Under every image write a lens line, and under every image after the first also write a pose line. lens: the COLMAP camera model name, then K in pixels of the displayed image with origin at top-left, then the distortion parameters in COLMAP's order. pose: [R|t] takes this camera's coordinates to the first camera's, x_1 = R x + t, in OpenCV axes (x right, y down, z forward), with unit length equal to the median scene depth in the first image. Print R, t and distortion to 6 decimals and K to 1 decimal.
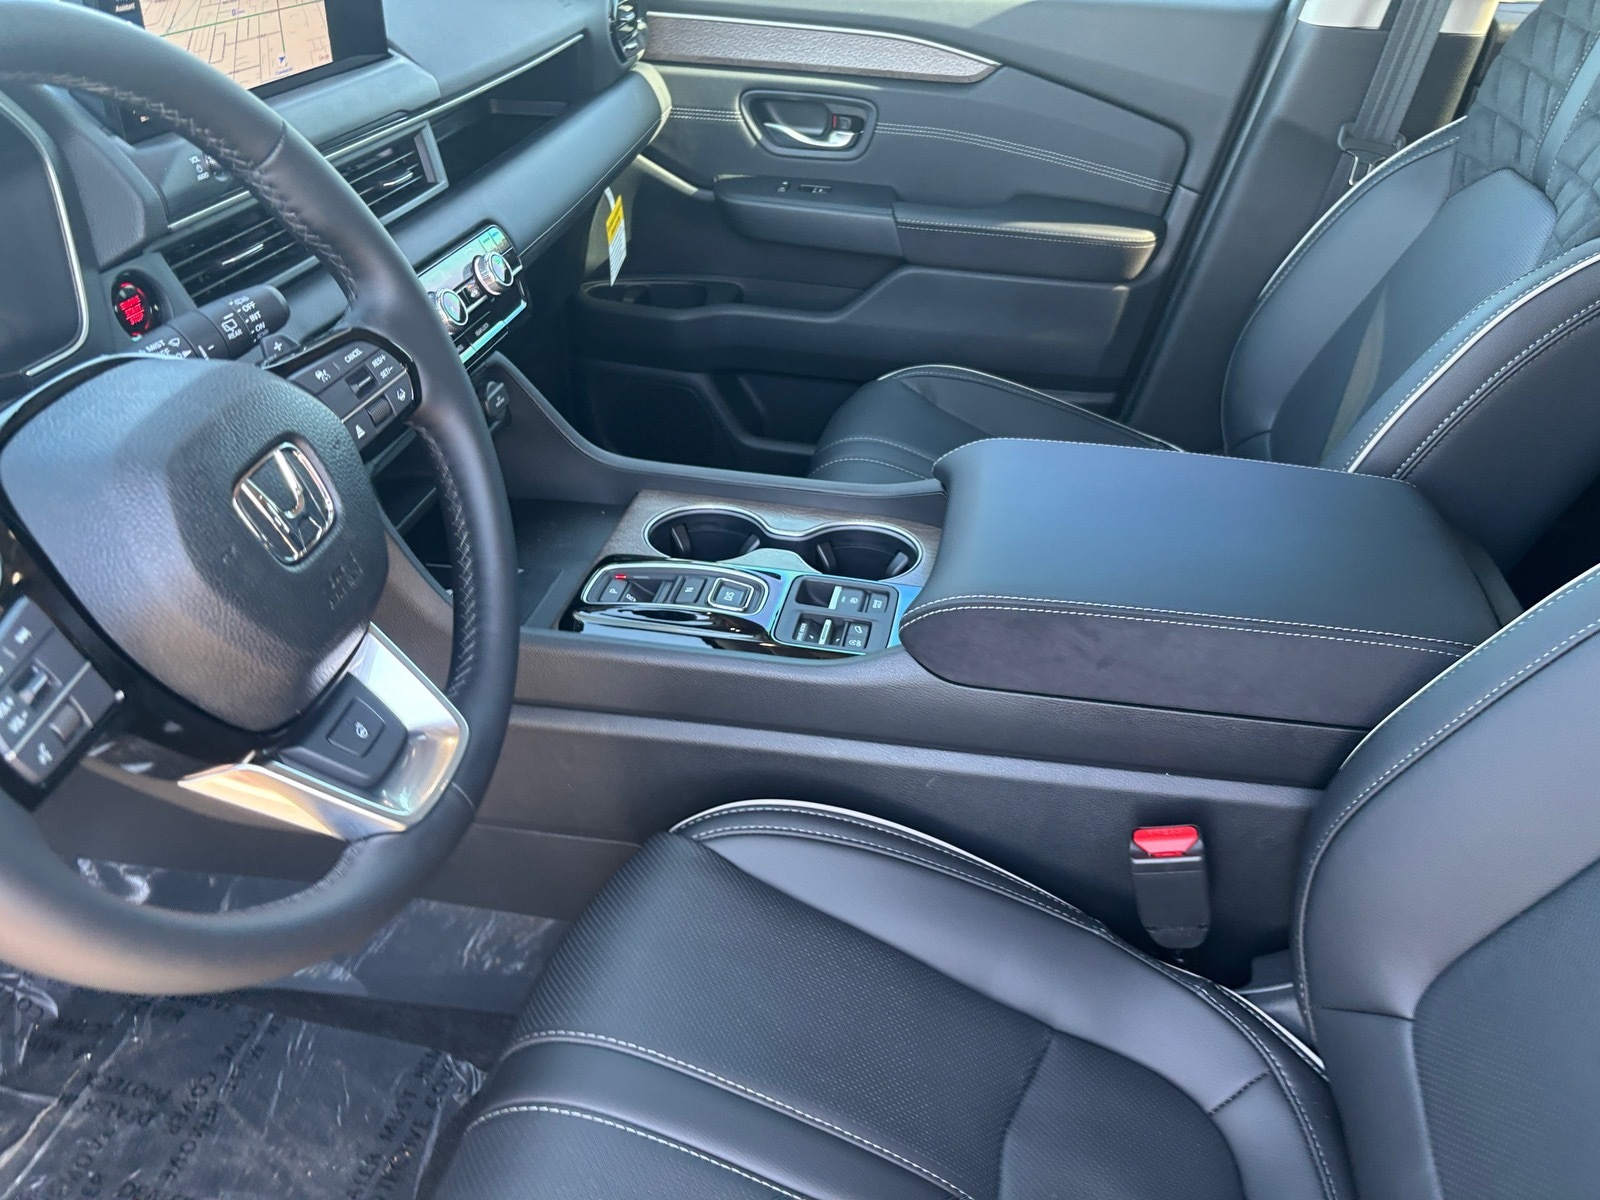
lens RADIAL K [[1238.2, 0, 824.8], [0, 1238.2, 601.1], [0, 0, 1]] dist [0.030439, -0.045009]
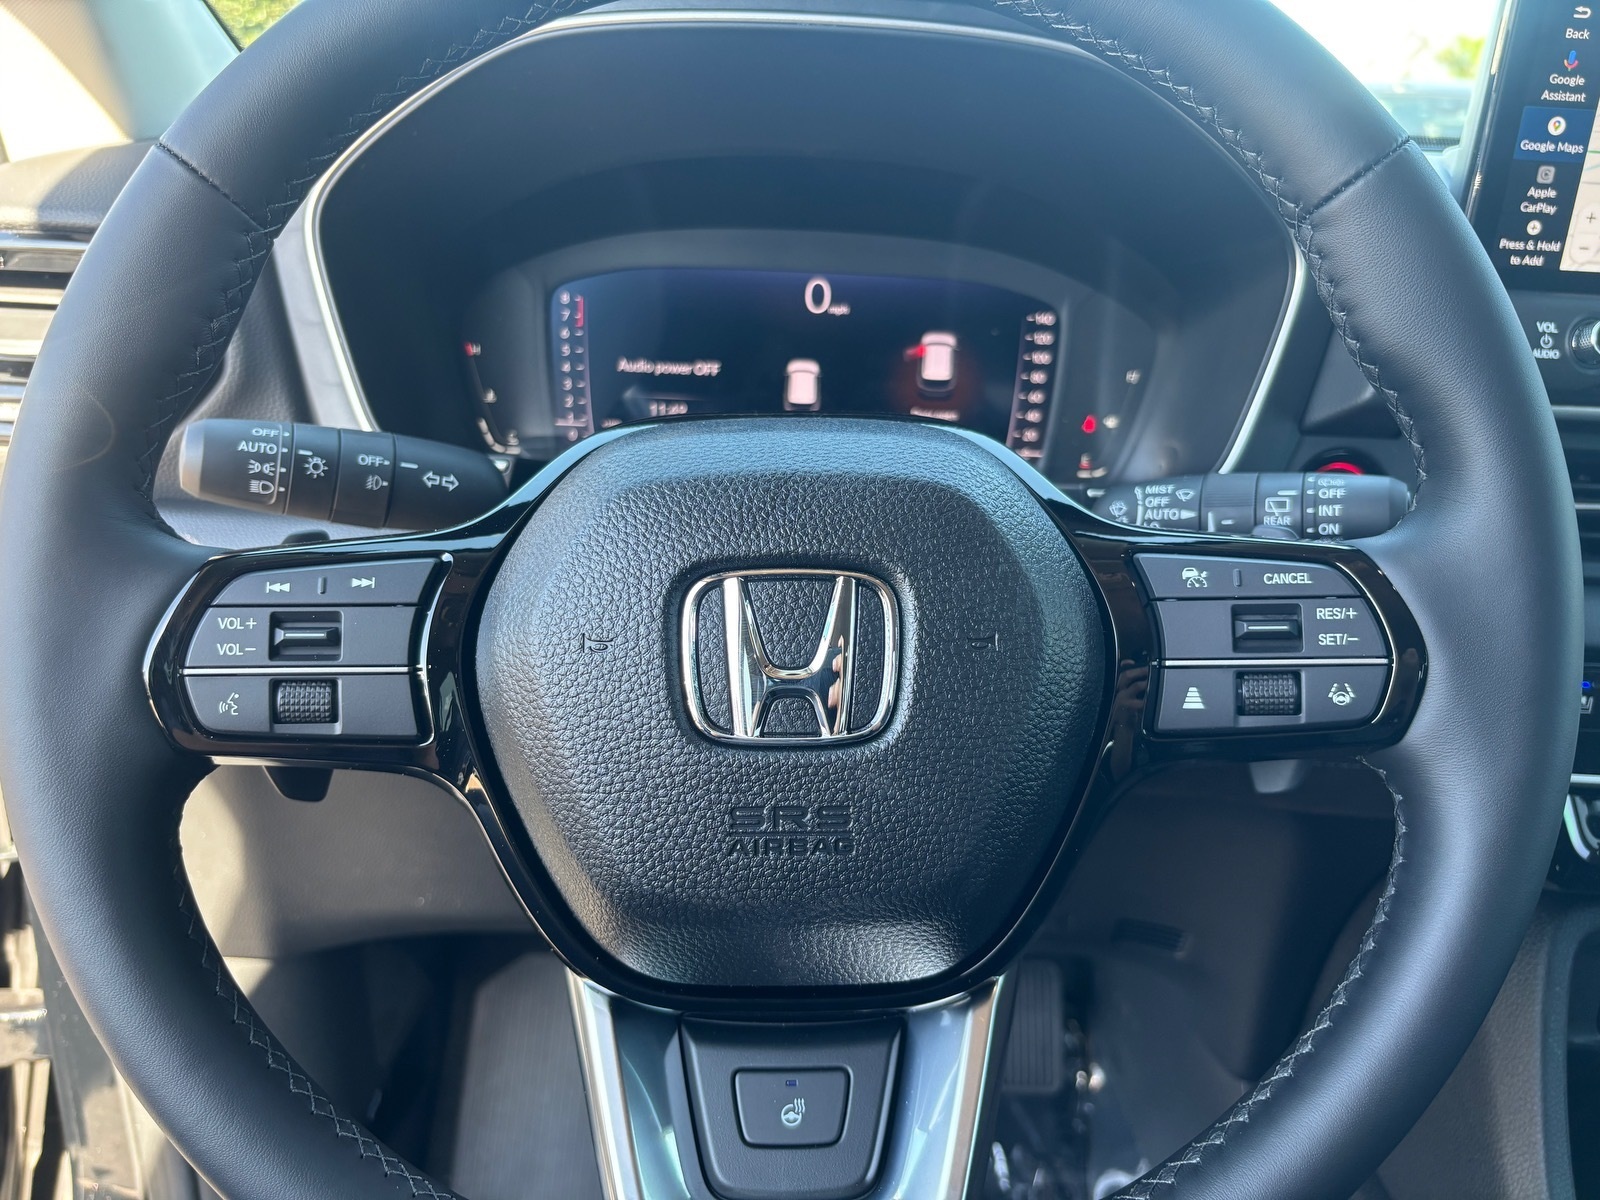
lens RADIAL K [[1238.2, 0, 798.3], [0, 1238.2, 576.3], [0, 0, 1]] dist [0.030439, -0.045009]
pose [[0.162050, 0.286298, -0.944338, 0.049921], [-0.557574, 0.816139, 0.151751, -0.113518], [0.814157, 0.501946, 0.291887, 0.475202]]
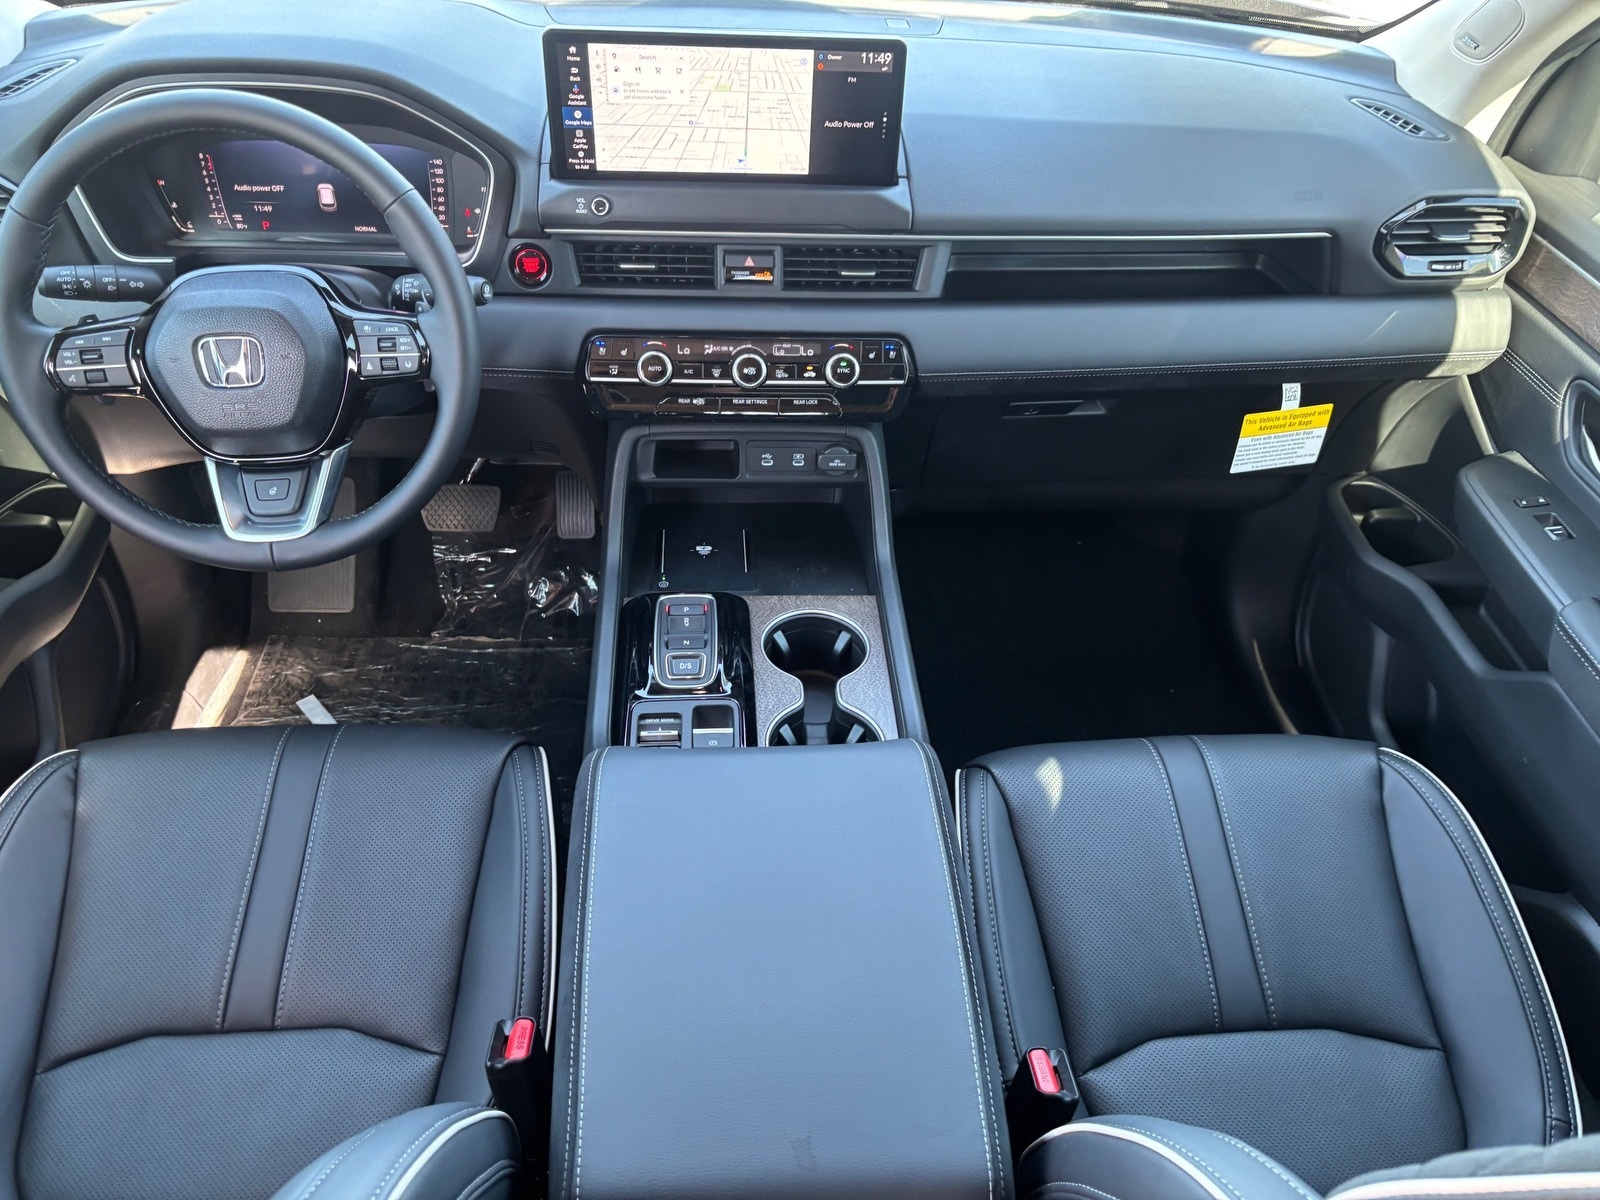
lens RADIAL K [[1238.2, 0, 812.8], [0, 1238.2, 611.2], [0, 0, 1]] dist [0.030439, -0.045009]
pose [[0.240698, 0.602408, -0.761032, 0.902635], [-0.551643, 0.730039, 0.403402, -0.642518], [0.798595, 0.322720, 0.508033, 0.497258]]
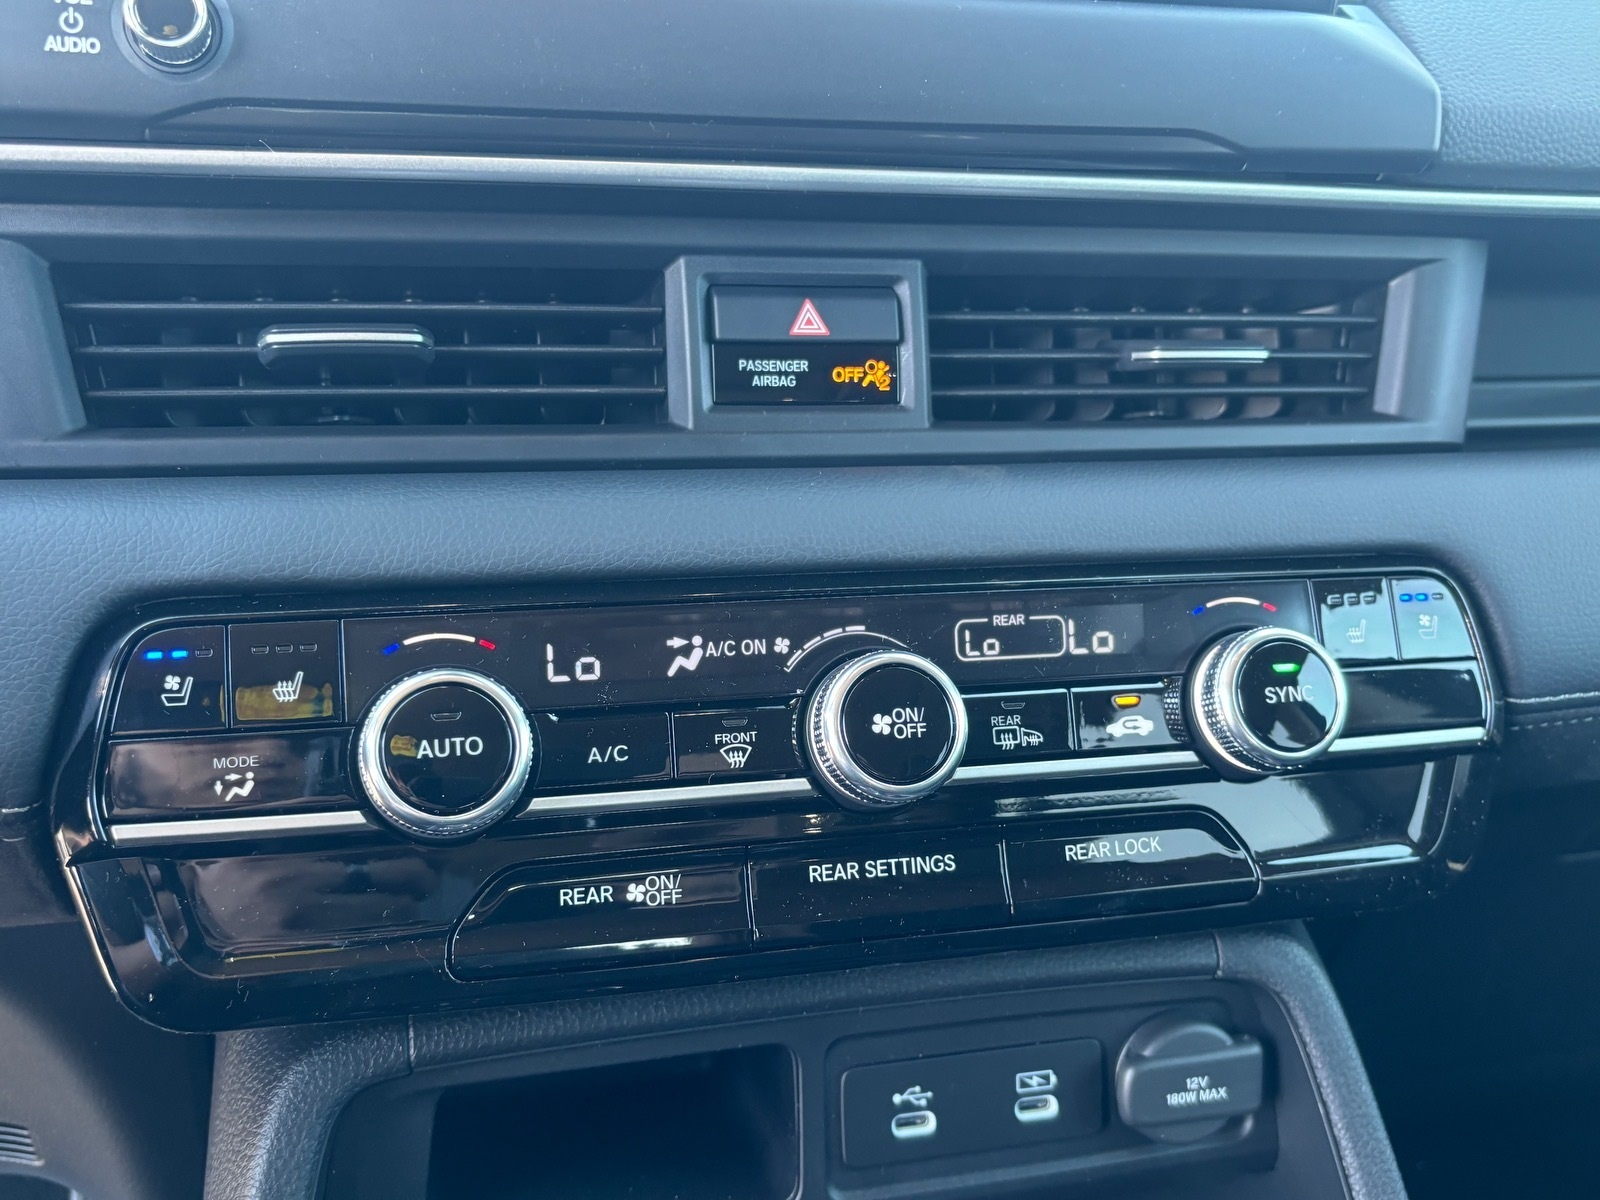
lens RADIAL K [[1605.2, 0, 822.5], [0, 1605.2, 590.5], [0, 0, 1]] dist [0.044394, 0.000000]
pose [[0.432000, 0.277211, -0.858214, 0.002502], [-0.514676, 0.857200, 0.017810, -0.272609], [0.740597, 0.434008, 0.512984, 0.824675]]
